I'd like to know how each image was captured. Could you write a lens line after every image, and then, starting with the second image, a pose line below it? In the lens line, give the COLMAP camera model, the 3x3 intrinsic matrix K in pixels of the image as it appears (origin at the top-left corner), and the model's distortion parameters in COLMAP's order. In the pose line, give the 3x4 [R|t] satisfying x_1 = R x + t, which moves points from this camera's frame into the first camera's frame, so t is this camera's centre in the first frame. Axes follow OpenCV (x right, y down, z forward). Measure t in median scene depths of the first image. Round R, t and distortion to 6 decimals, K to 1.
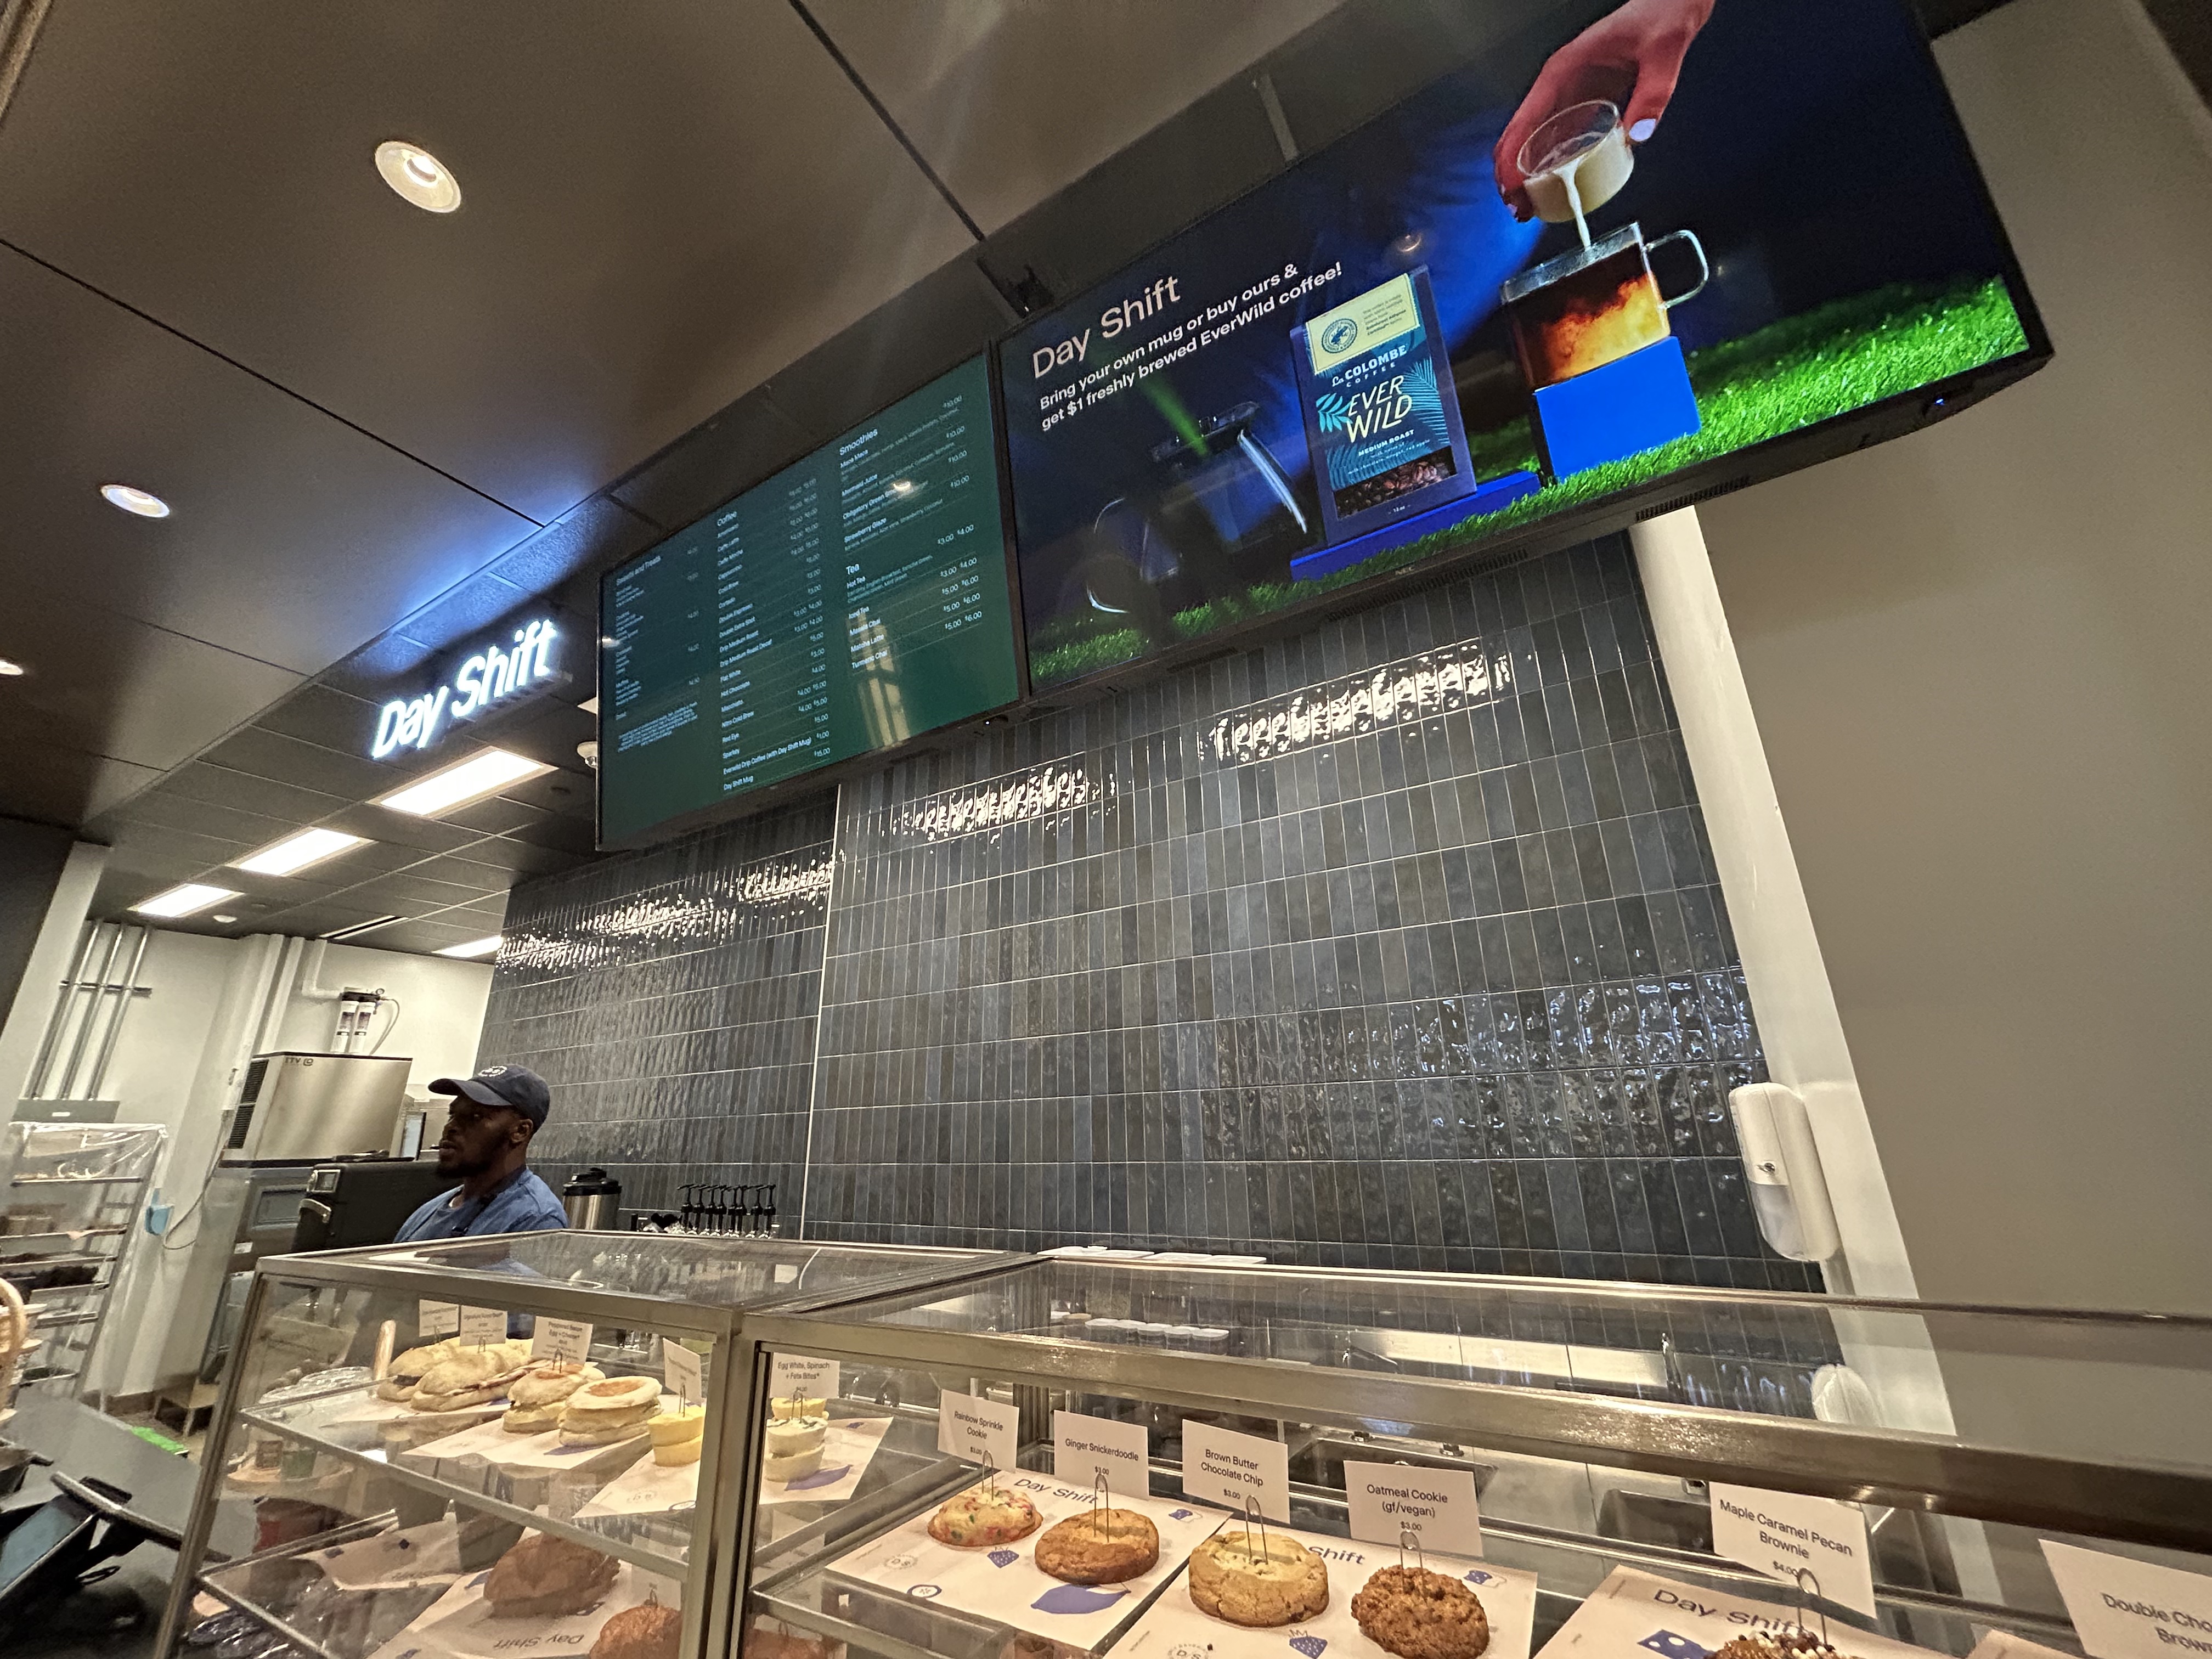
lens RADIAL K [[887.0, 0, 1106.4], [0, 887.0, 822.2], [0, 0, 1]] dist [0.002217, 0.000056]
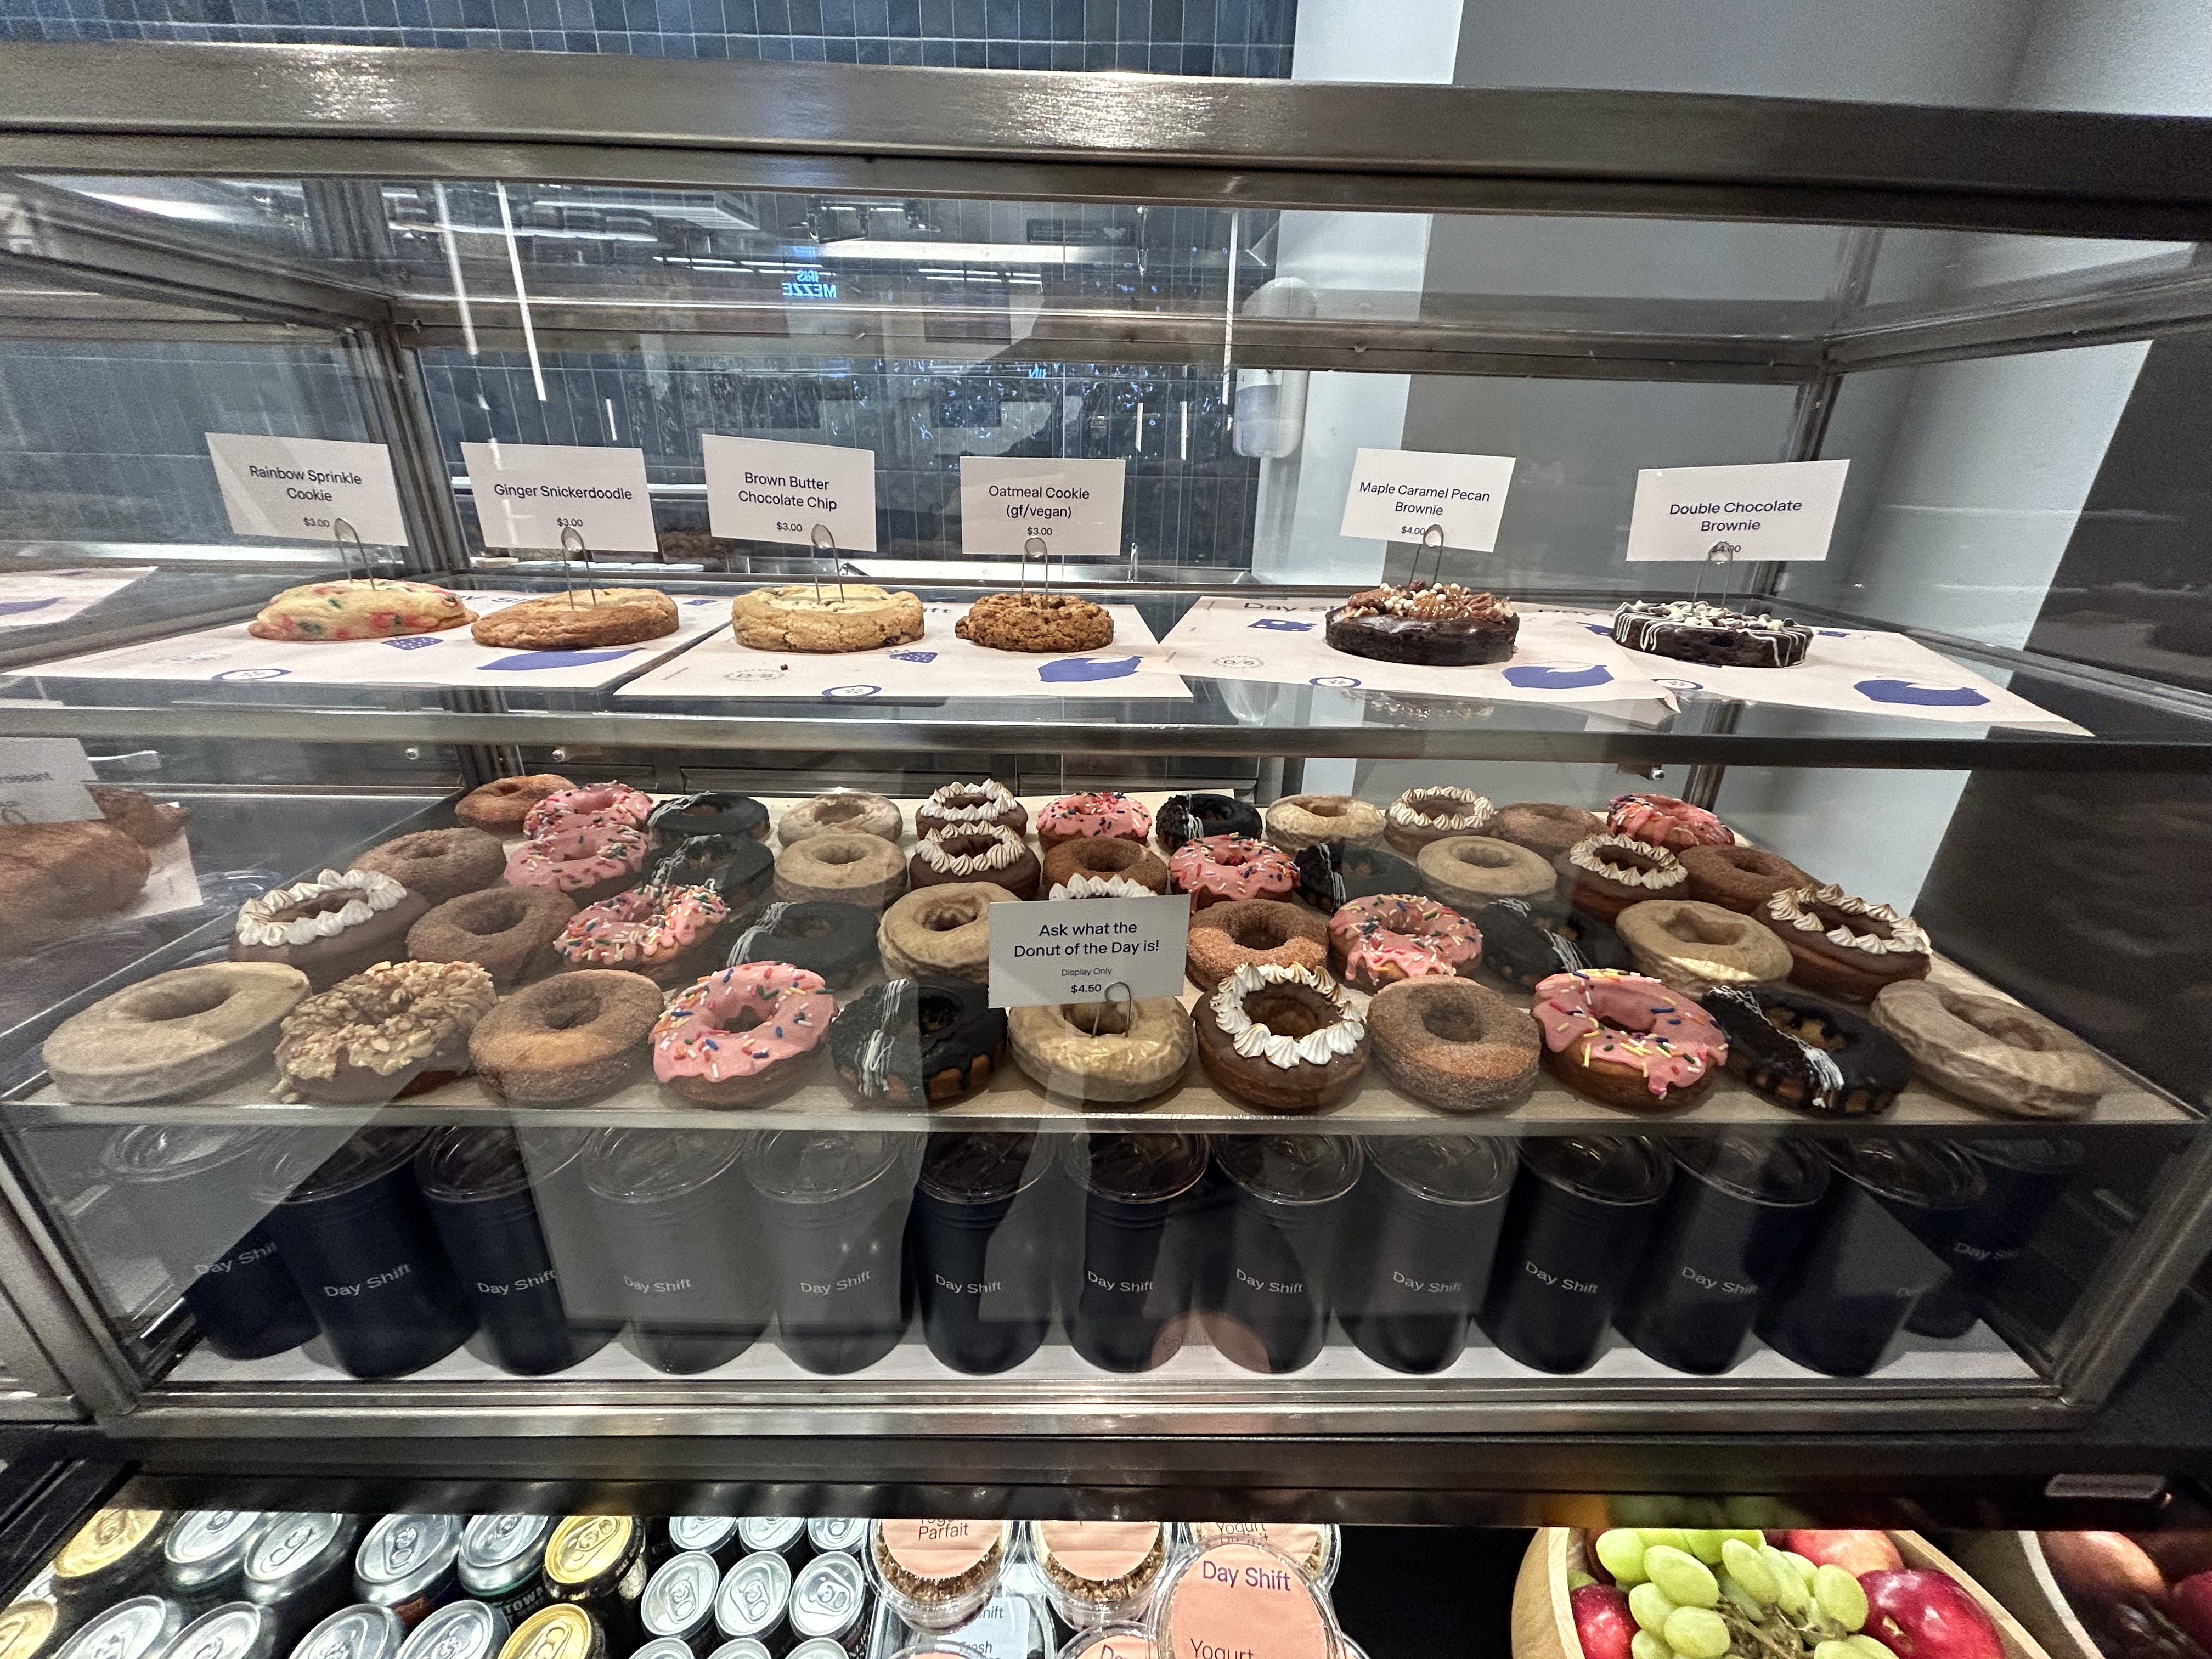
lens RADIAL K [[891.0, 0, 1105.4], [0, 891.0, 830.7], [0, 0, 1]] dist [-0.001047, 0.001026]
pose [[0.848123, -0.170133, 0.501739, -0.020143], [-0.211122, 0.760061, 0.614602, 0.228485], [-0.485916, -0.627186, 0.608706, 0.152110]]
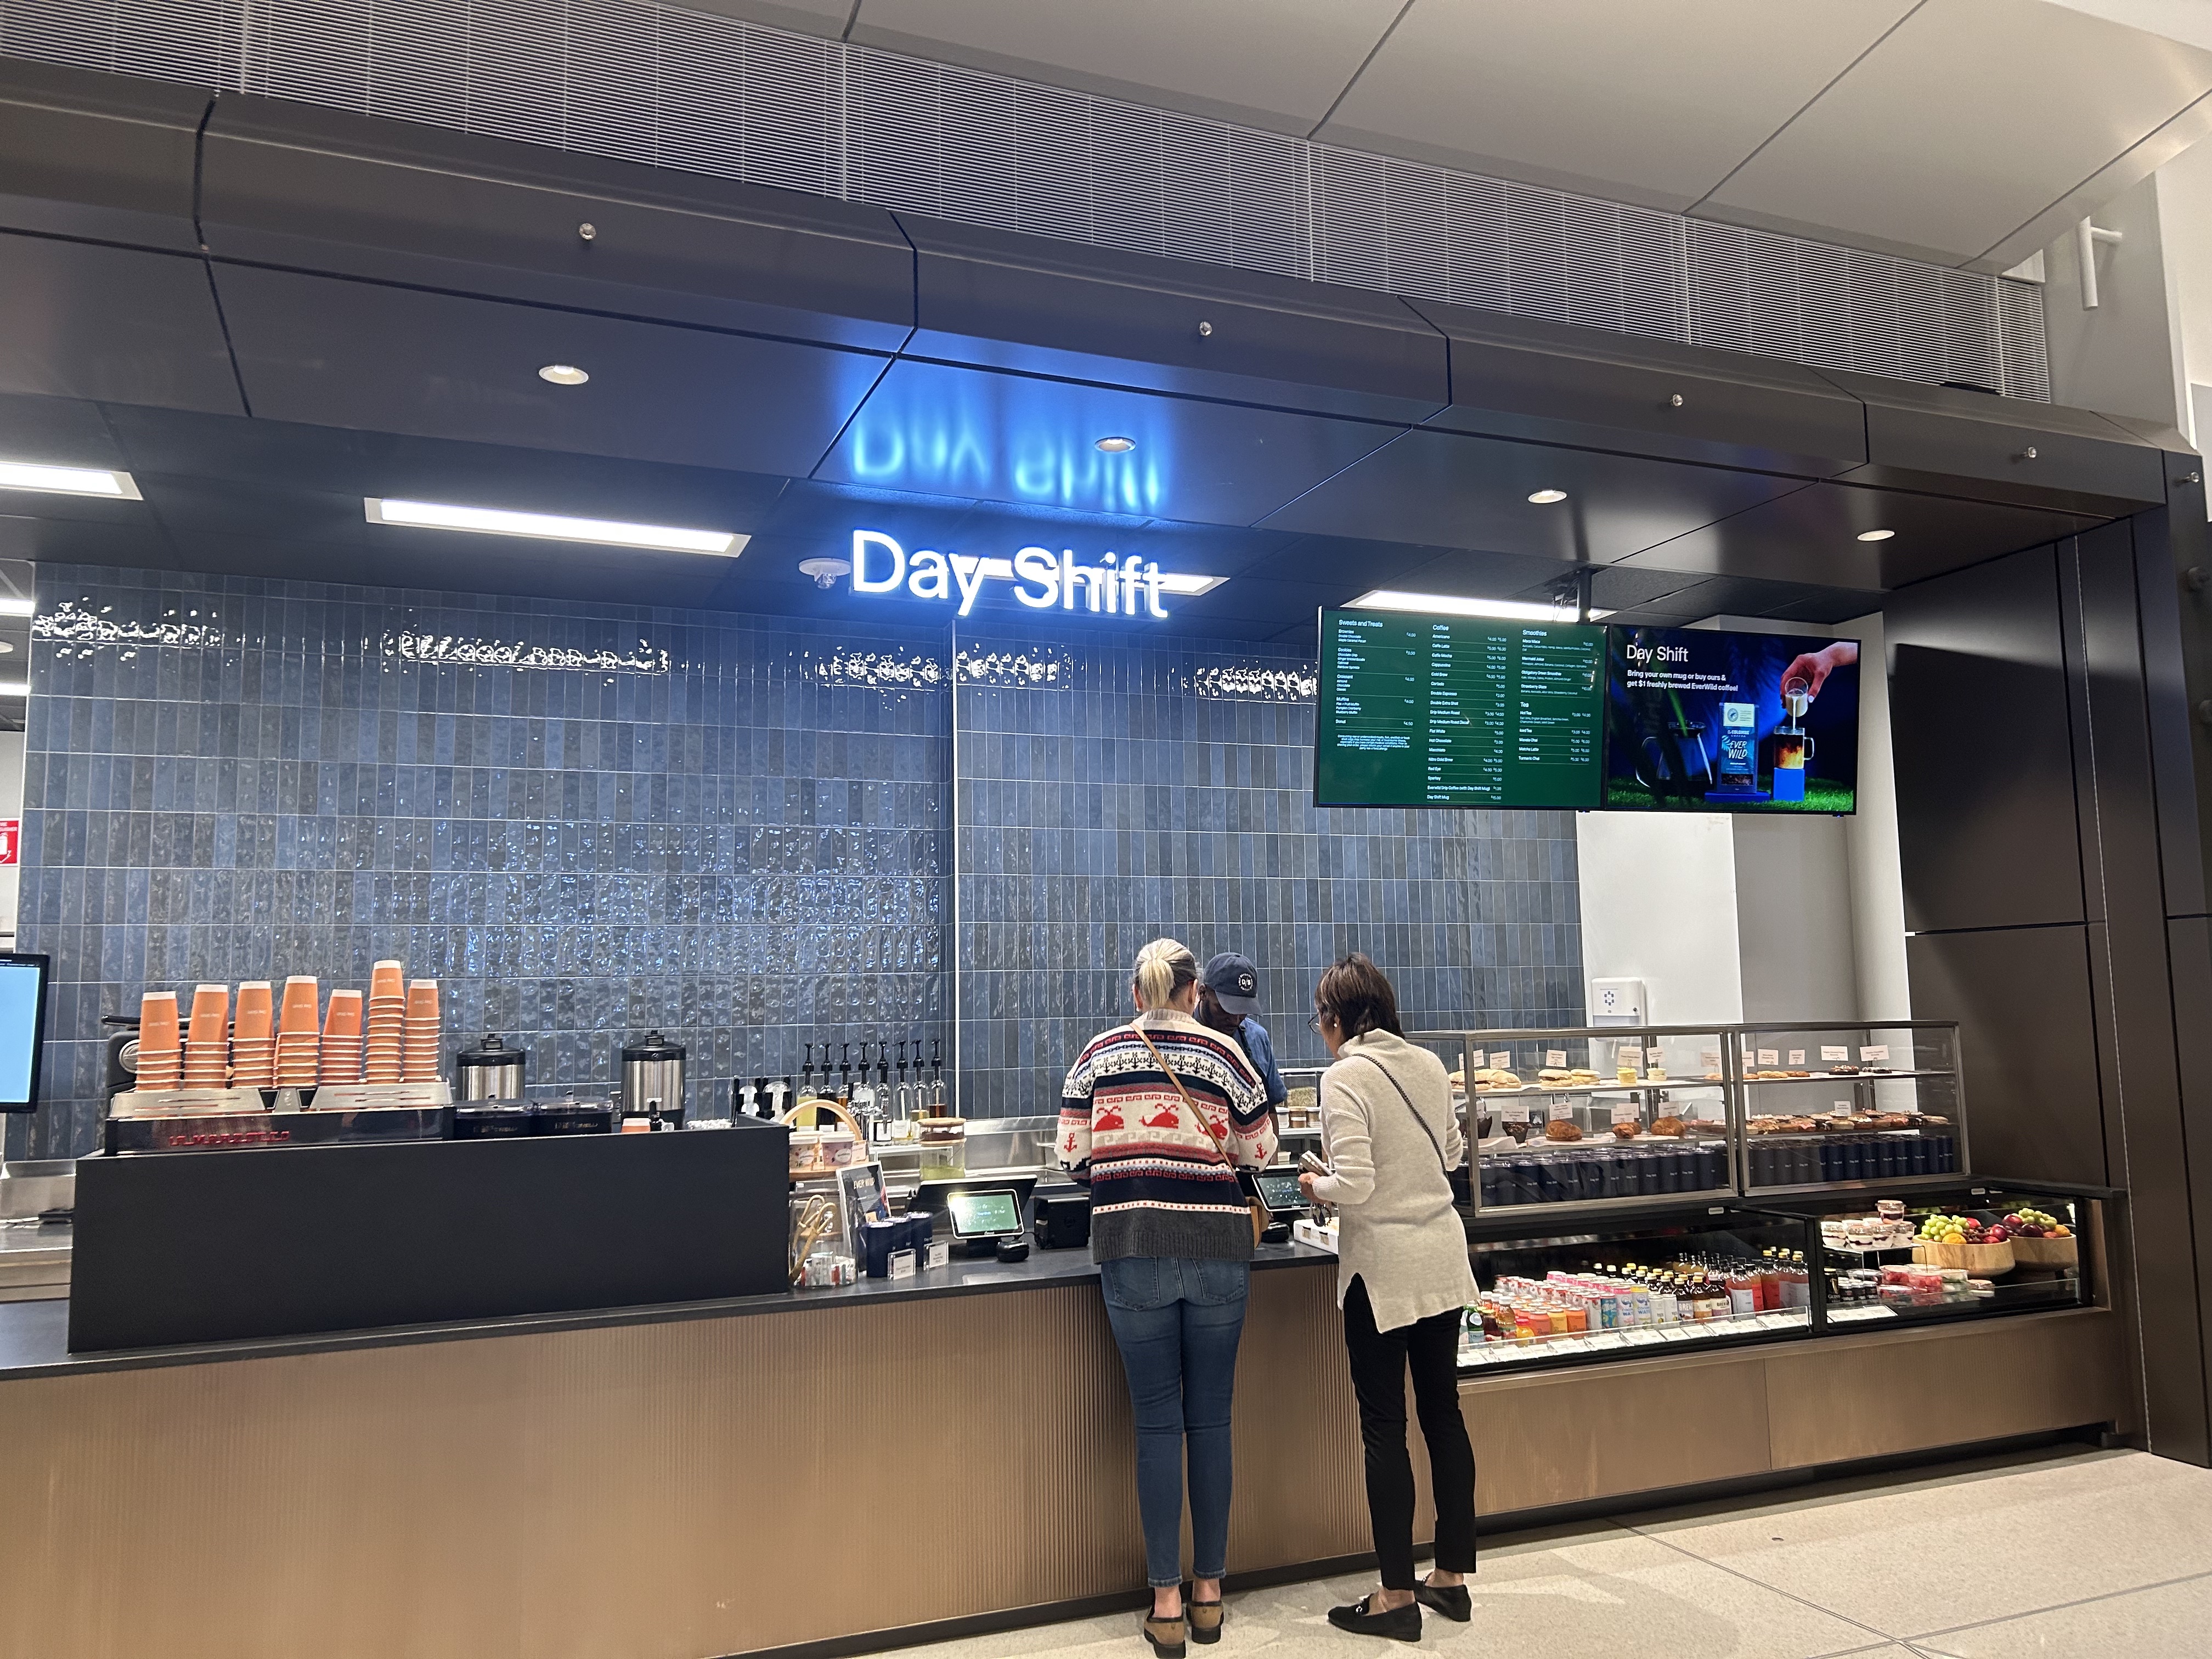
lens RADIAL K [[1717.7, 0, 1106.0], [0, 1717.7, 829.5], [0, 0, 1]] dist [0.156698, -0.407884]
pose [[0.584233, 0.097235, 0.805740, -4.590957], [-0.265340, 0.961123, 0.076408, -0.089465], [-0.766985, -0.258435, 0.587320, -0.686347]]
